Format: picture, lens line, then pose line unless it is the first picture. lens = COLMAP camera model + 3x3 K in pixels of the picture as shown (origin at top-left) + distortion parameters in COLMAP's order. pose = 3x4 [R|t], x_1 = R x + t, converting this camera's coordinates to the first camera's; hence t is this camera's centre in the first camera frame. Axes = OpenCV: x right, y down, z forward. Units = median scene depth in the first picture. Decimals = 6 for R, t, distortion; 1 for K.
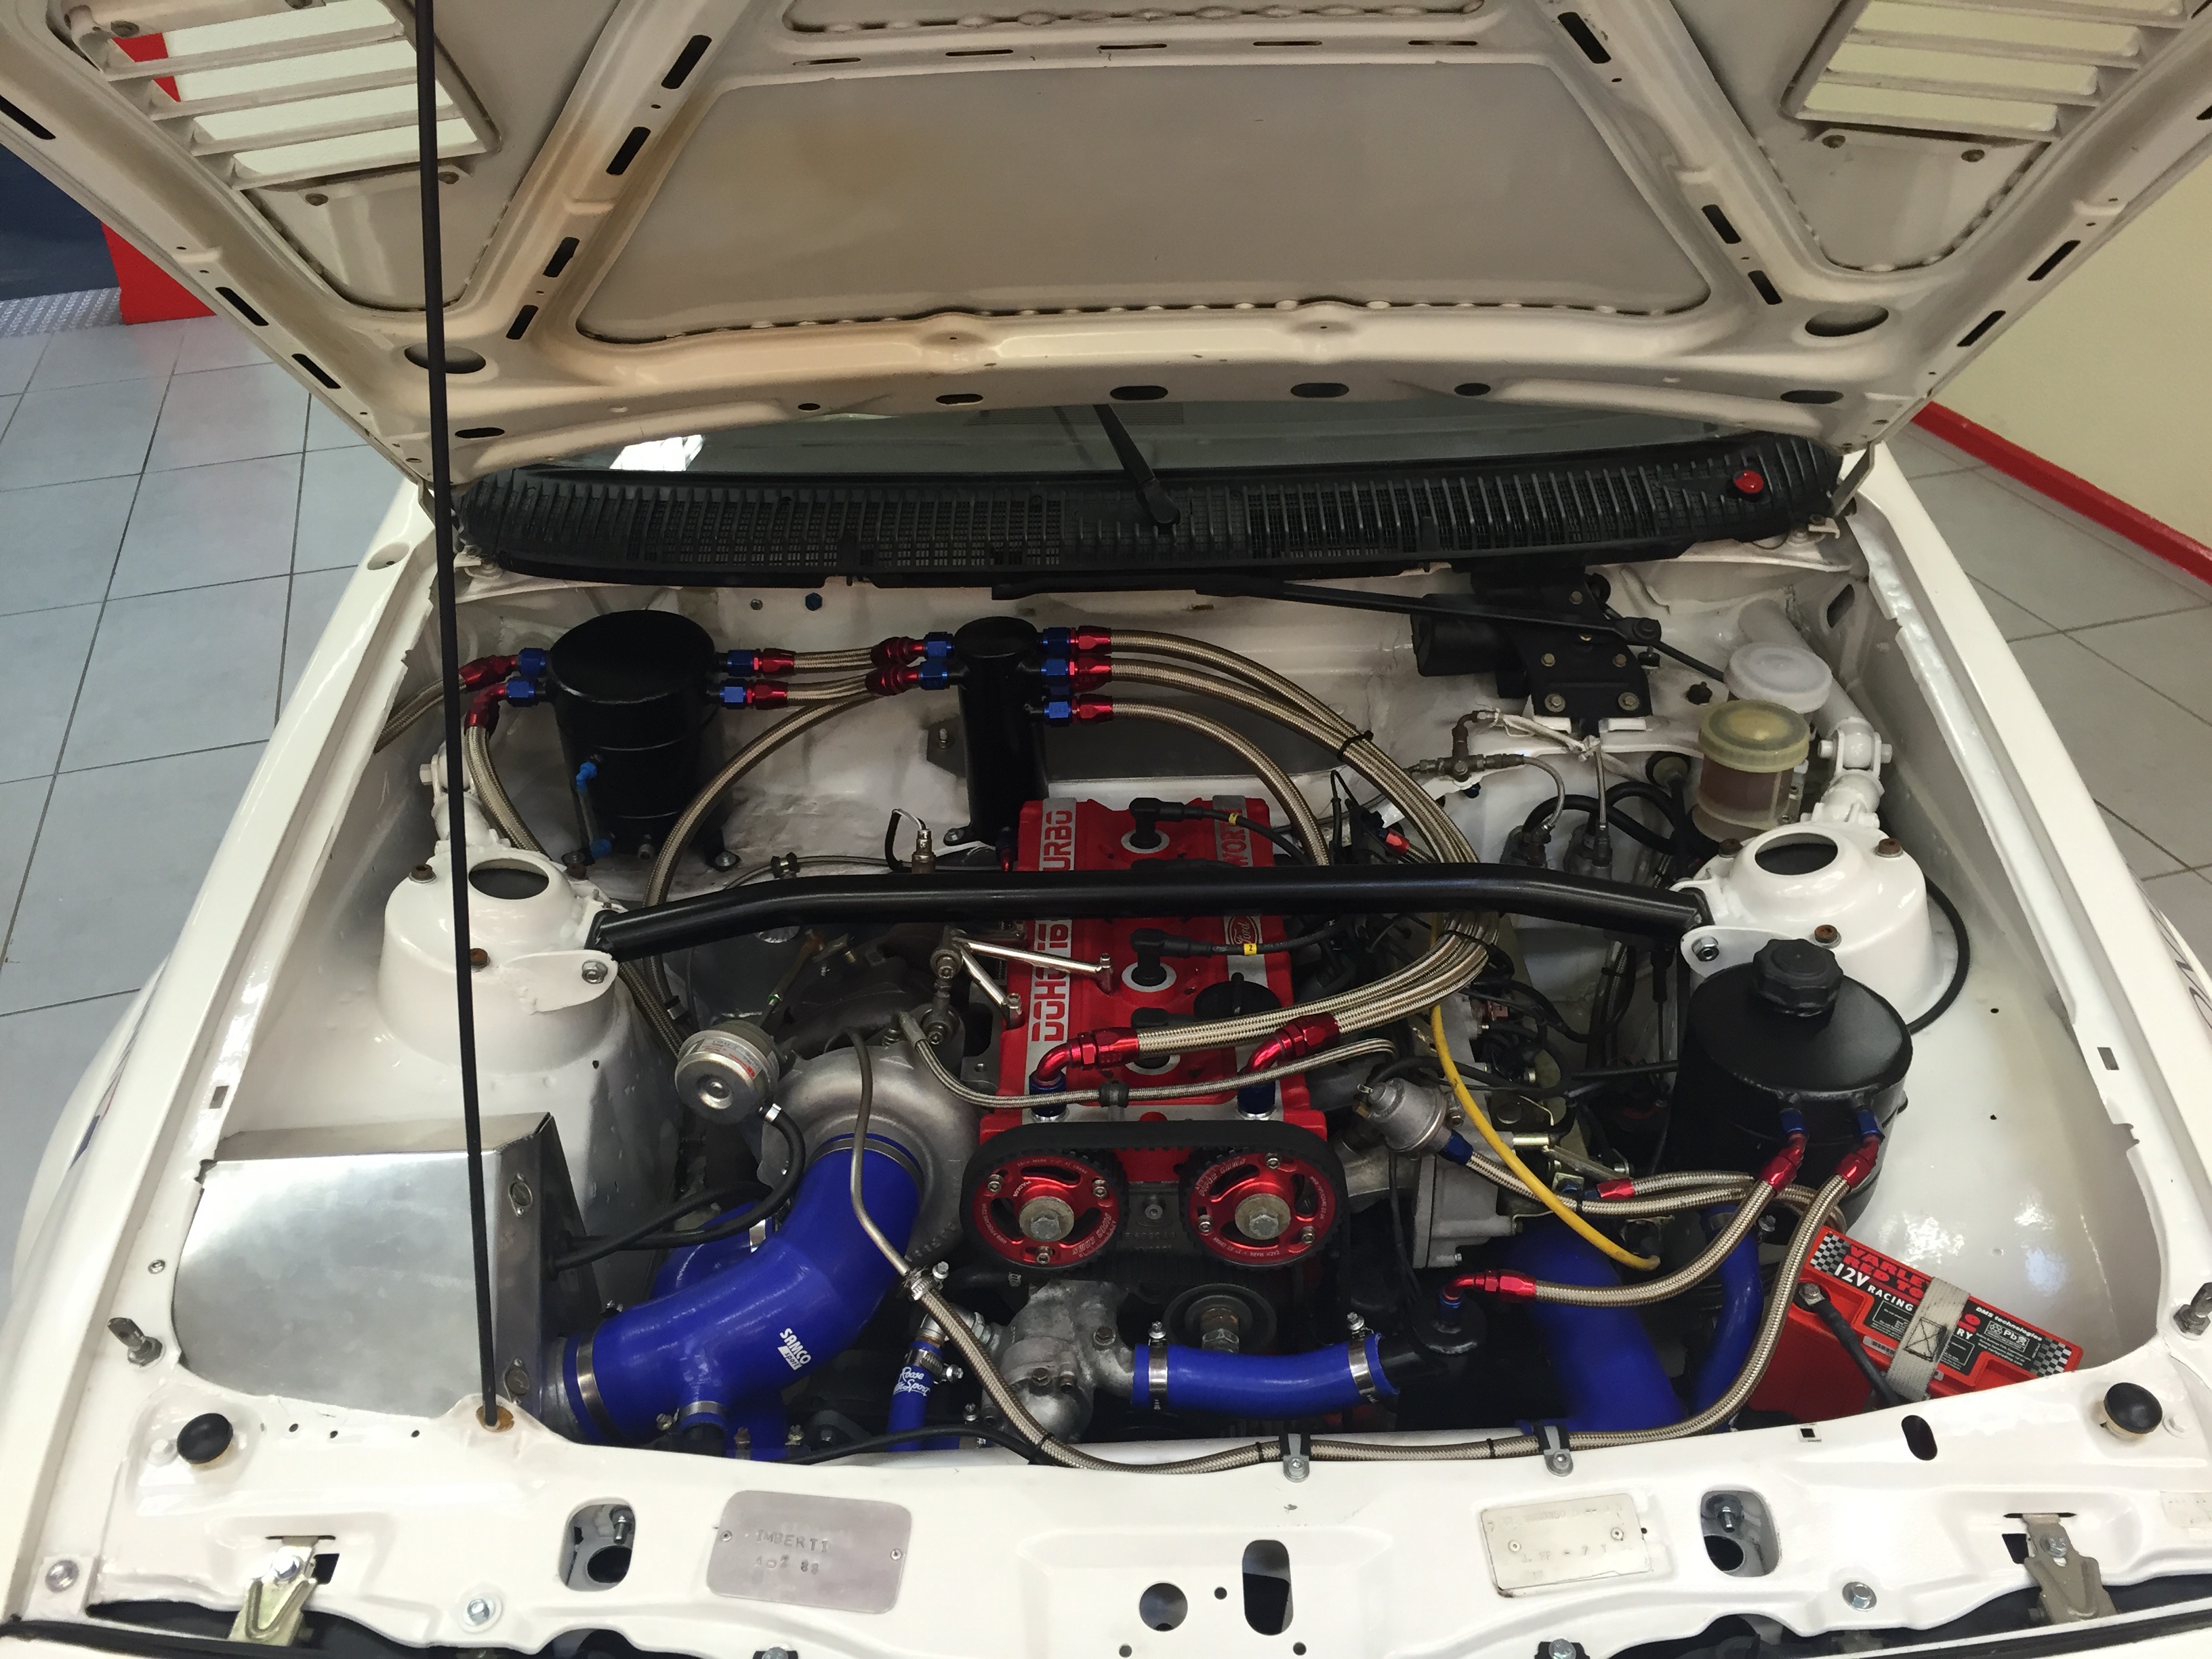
lens RADIAL K [[1881.2, 0, 1111.2], [0, 1881.2, 825.8], [0, 0, 1]] dist [0.040022, -0.037921]
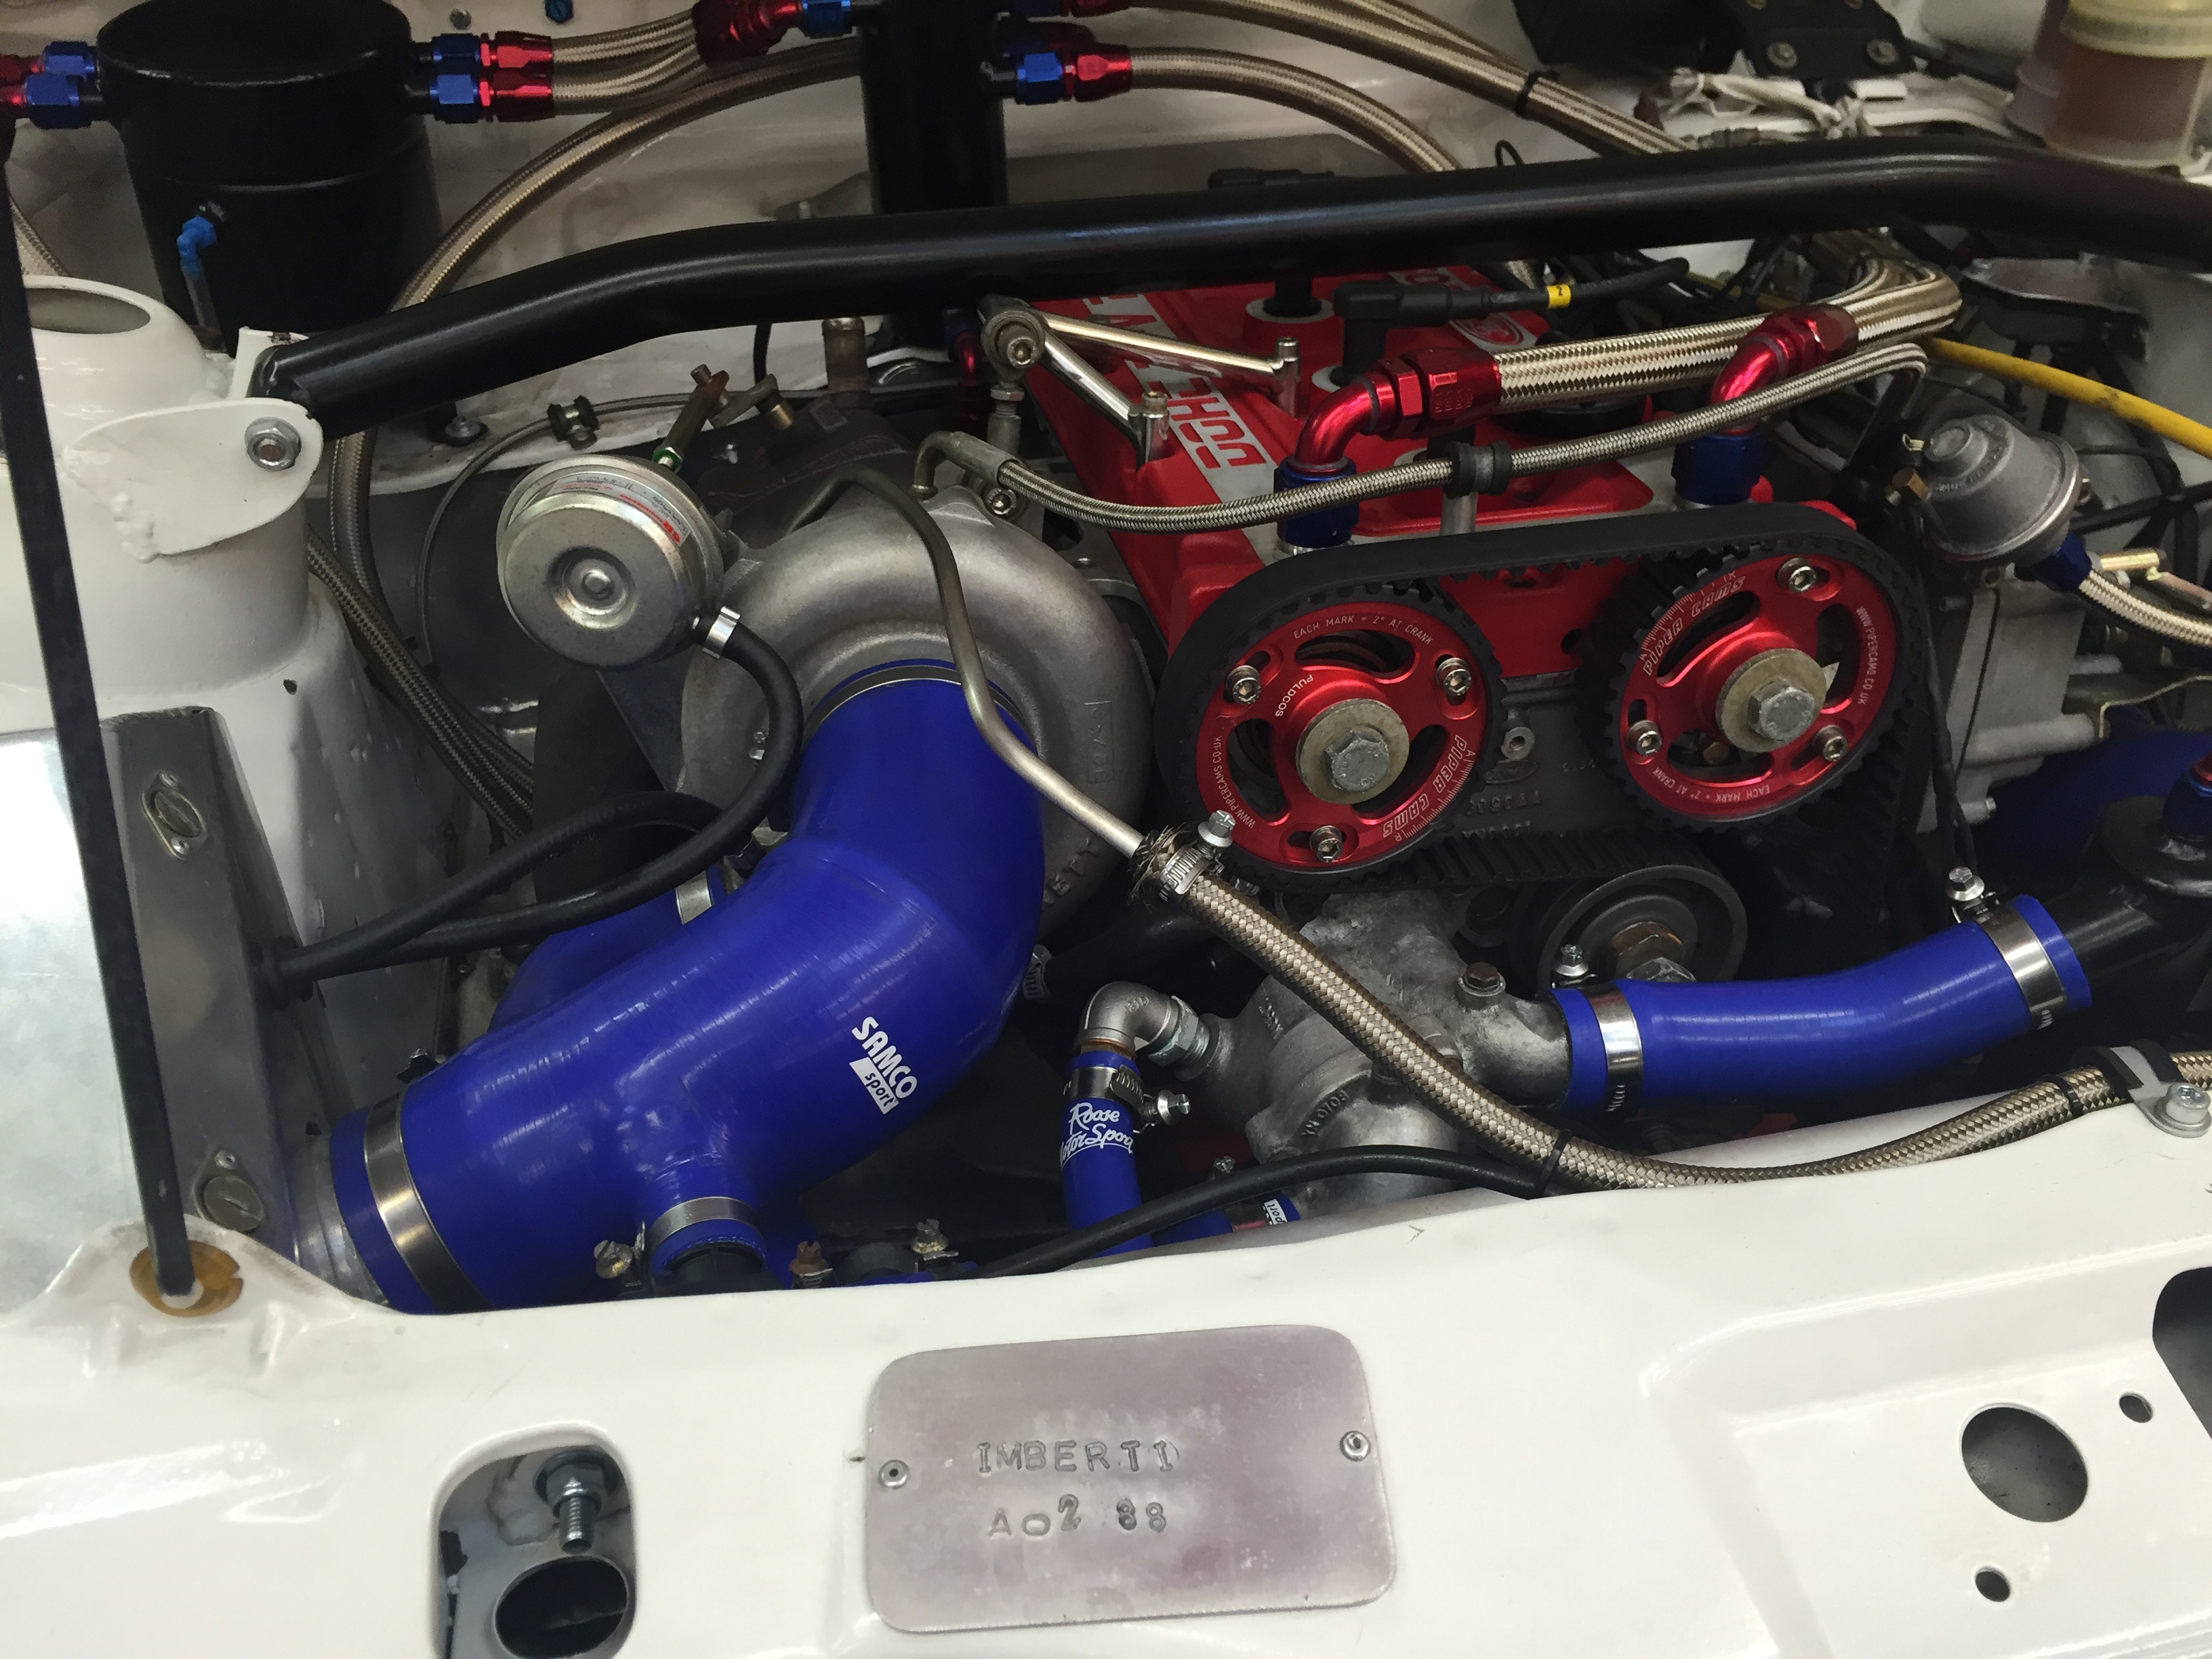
lens RADIAL K [[1881.2, 0, 1101.3], [0, 1881.2, 834.5], [0, 0, 1]] dist [0.040022, -0.037921]
pose [[0.977334, -0.105340, 0.183634, -0.186673], [0.101051, 0.994347, 0.032588, 0.206928], [-0.186029, -0.013293, 0.982454, 0.537907]]
